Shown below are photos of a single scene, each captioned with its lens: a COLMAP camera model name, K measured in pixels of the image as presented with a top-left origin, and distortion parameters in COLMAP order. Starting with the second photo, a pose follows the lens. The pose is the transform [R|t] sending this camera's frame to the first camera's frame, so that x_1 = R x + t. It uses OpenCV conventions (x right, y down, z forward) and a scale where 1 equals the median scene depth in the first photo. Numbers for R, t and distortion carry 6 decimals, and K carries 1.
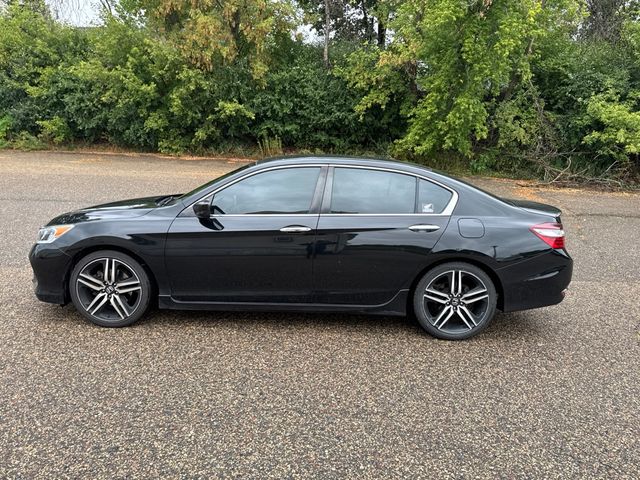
lens RADIAL K [[450.3, 0, 320.2], [0, 450.3, 240.7], [0, 0, 1]] dist [0.044059, -0.060080]
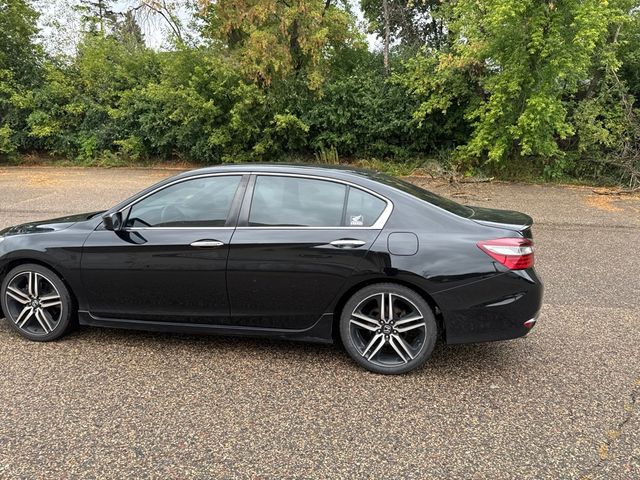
lens RADIAL K [[454.2, 0, 321.1], [0, 454.2, 241.9], [0, 0, 1]] dist [0.043232, -0.056658]
pose [[0.982917, 0.005243, -0.183977, 0.066292], [-0.009563, 0.999699, -0.022598, -0.001934], [0.183803, 0.023971, 0.982671, 0.025822]]
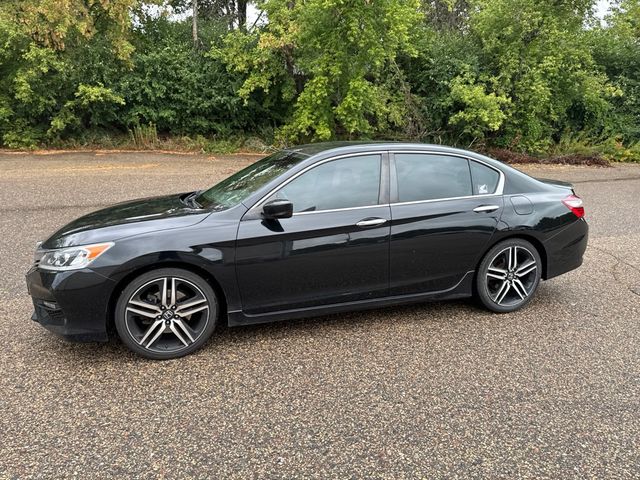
lens RADIAL K [[451.8, 0, 316.7], [0, 451.8, 242.6], [0, 0, 1]] dist [0.037051, -0.049903]
pose [[0.948593, -0.105978, 0.298228, -0.087434], [0.095241, 0.994180, 0.050350, -0.007861], [-0.301828, -0.019358, 0.953166, 0.025094]]
